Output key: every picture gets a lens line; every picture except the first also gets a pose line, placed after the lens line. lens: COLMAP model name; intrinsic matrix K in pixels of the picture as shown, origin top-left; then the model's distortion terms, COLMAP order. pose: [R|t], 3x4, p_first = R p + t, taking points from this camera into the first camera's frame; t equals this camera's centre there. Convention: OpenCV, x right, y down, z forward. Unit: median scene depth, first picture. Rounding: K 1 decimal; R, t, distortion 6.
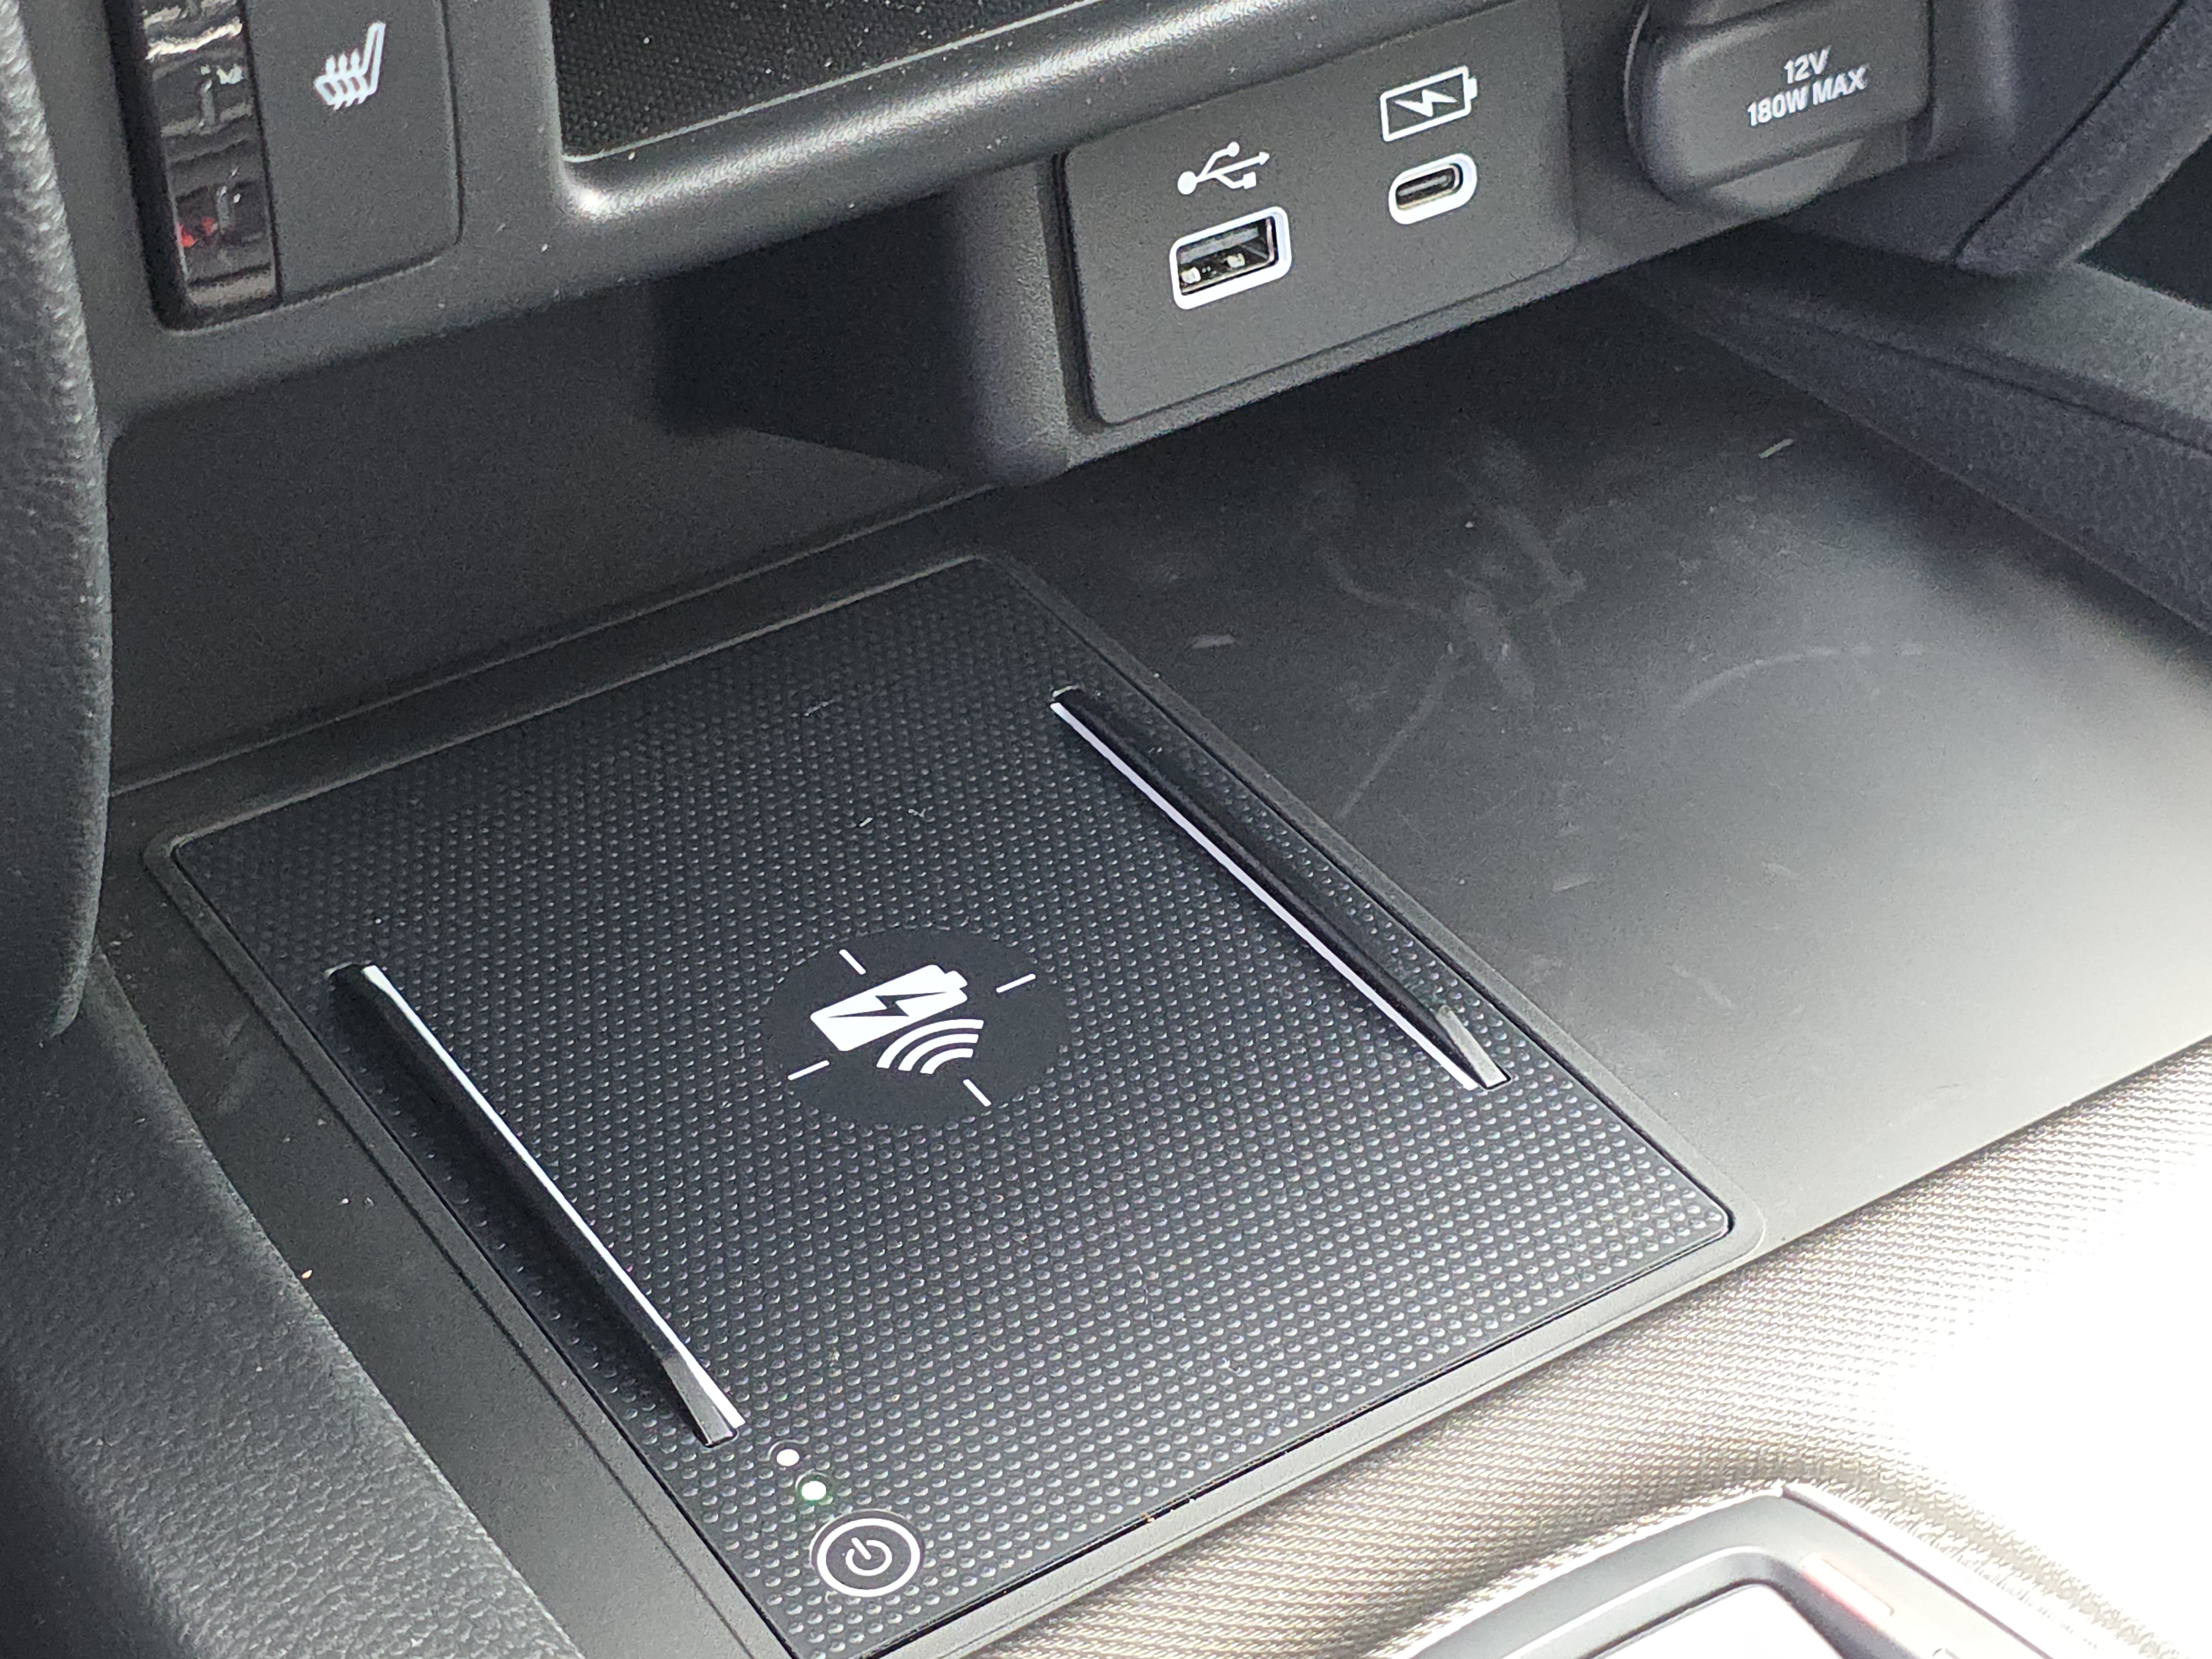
lens RADIAL K [[4279.6, 0, 1106.0], [0, 4279.6, 829.5], [0, 0, 1]] dist [0.022601, 0.081041]
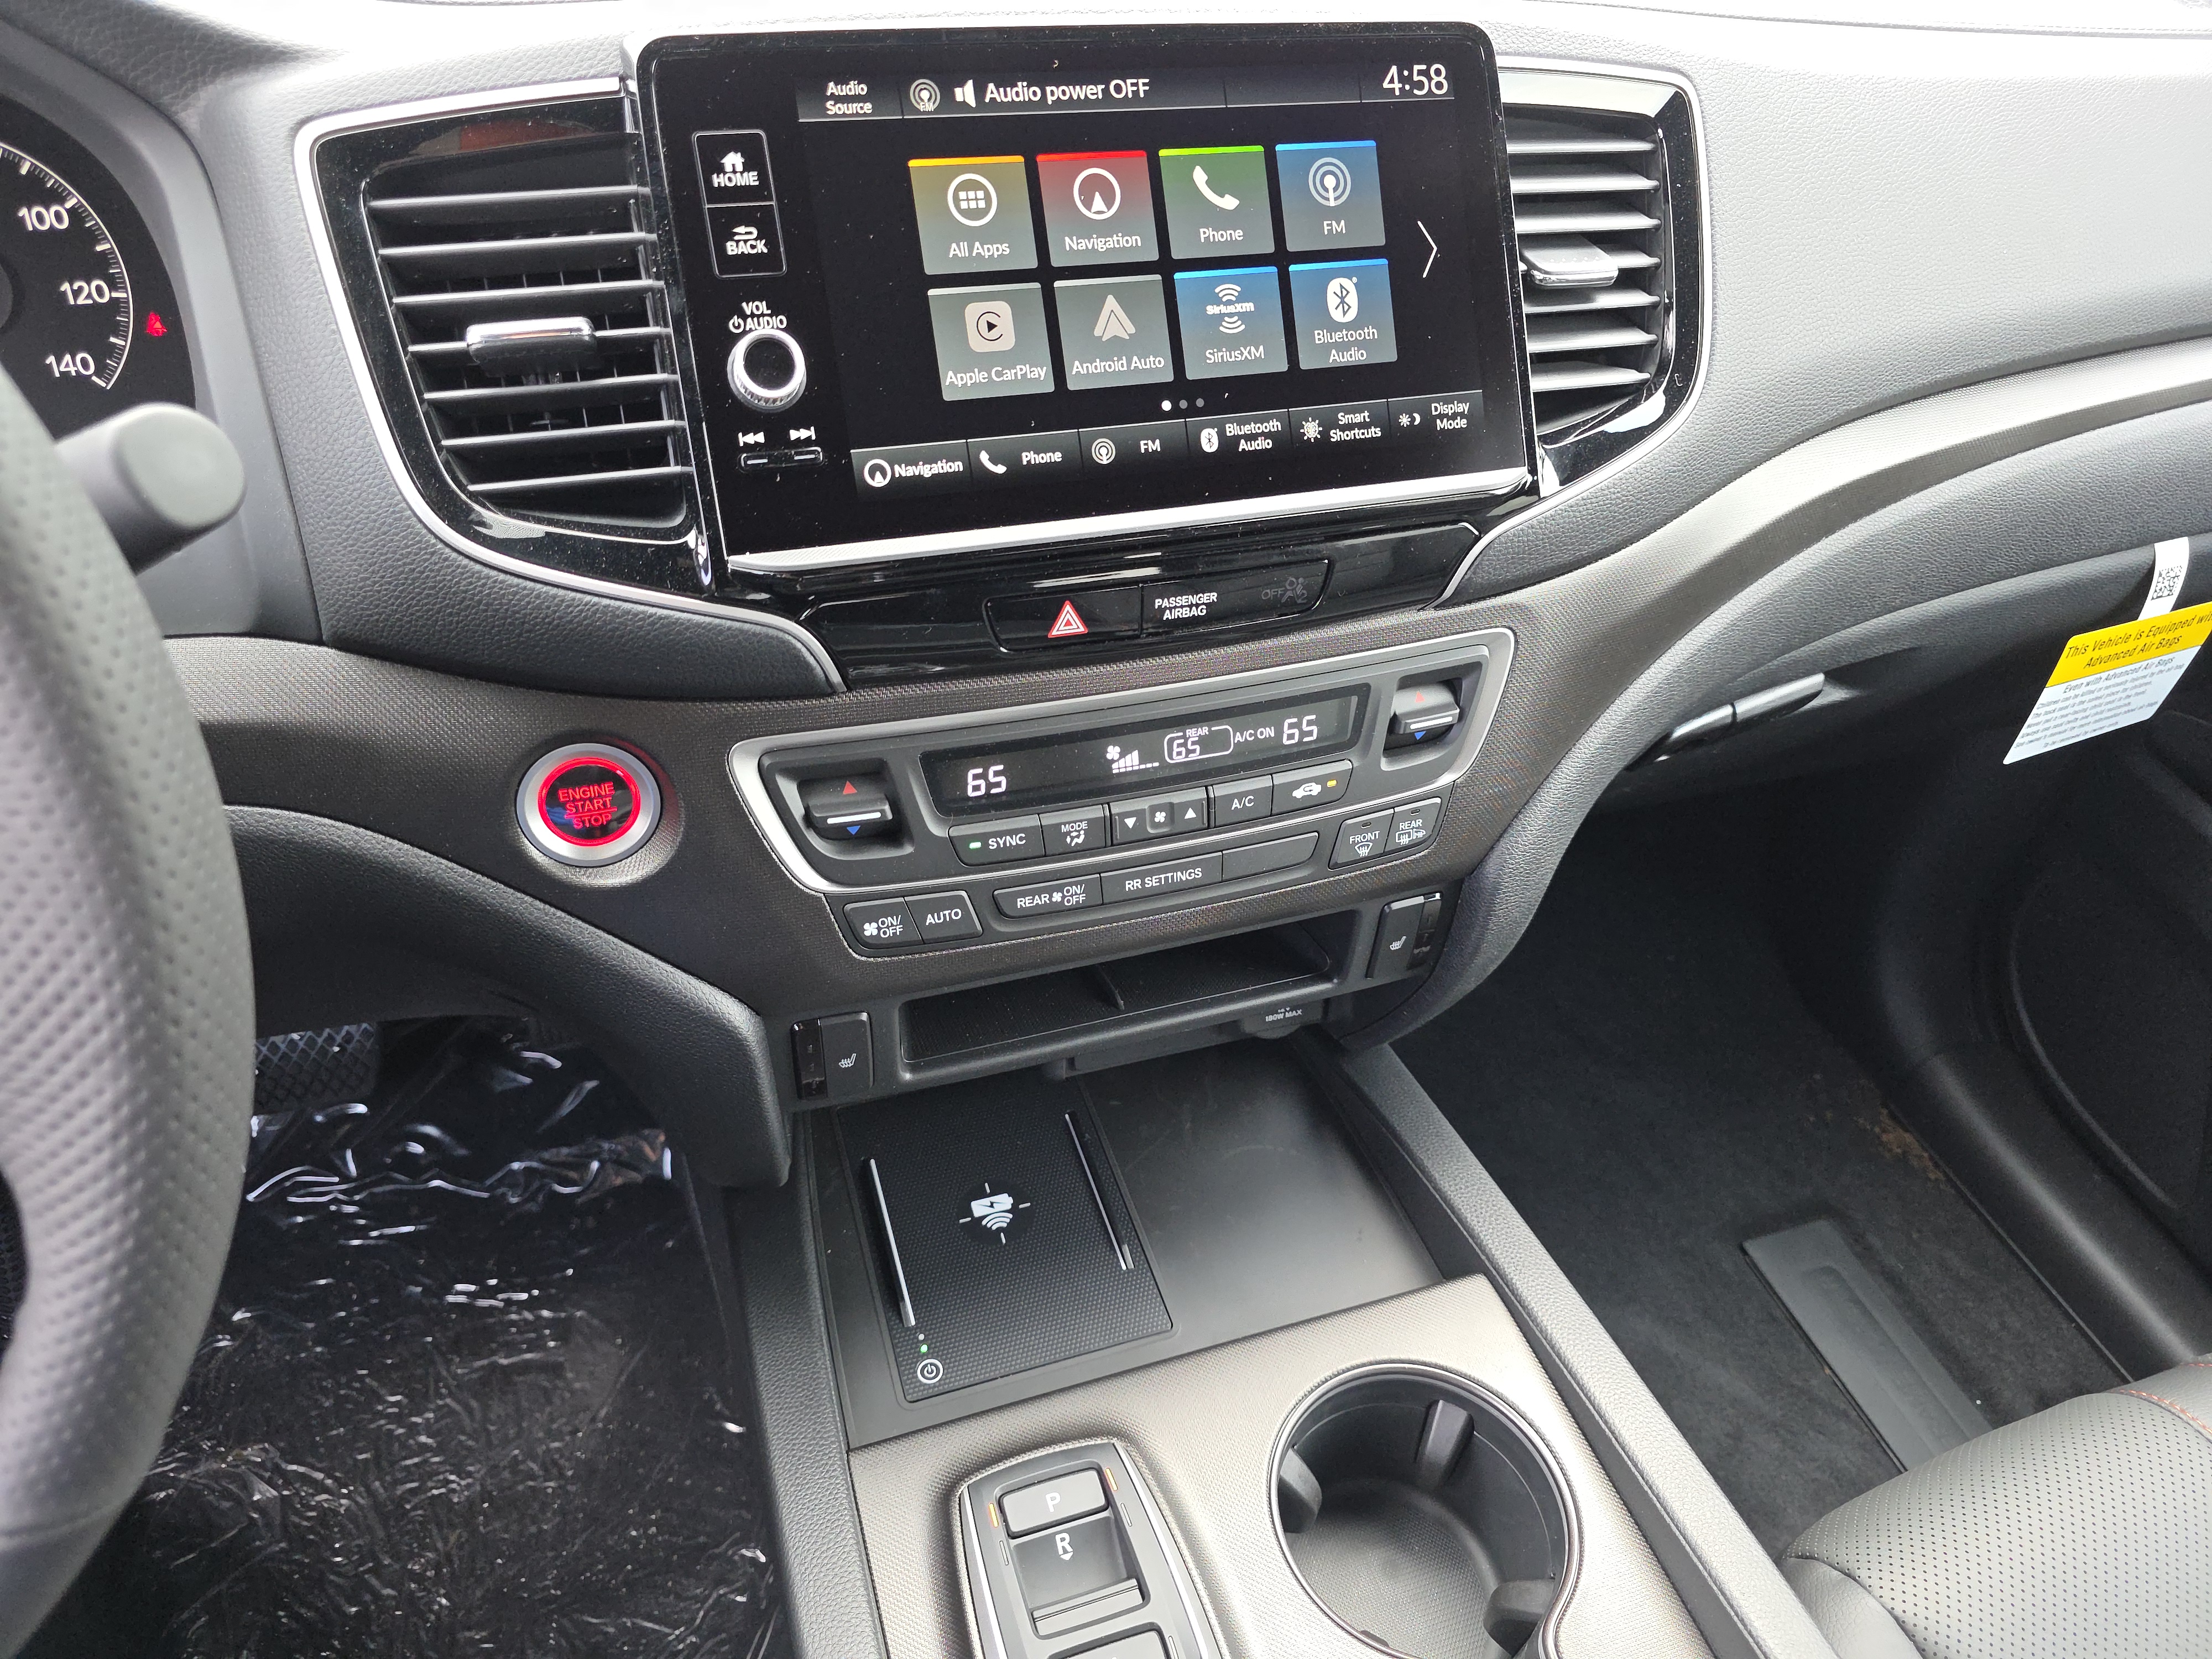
lens RADIAL K [[1469.2, 0, 1106.0], [0, 1469.2, 829.5], [0, 0, 1]] dist [0.050511, -0.042442]
pose [[0.965372, 0.204134, -0.162438, 0.203162], [-0.198969, 0.978847, 0.047635, -0.386277], [0.168726, -0.013666, 0.985568, -0.322401]]
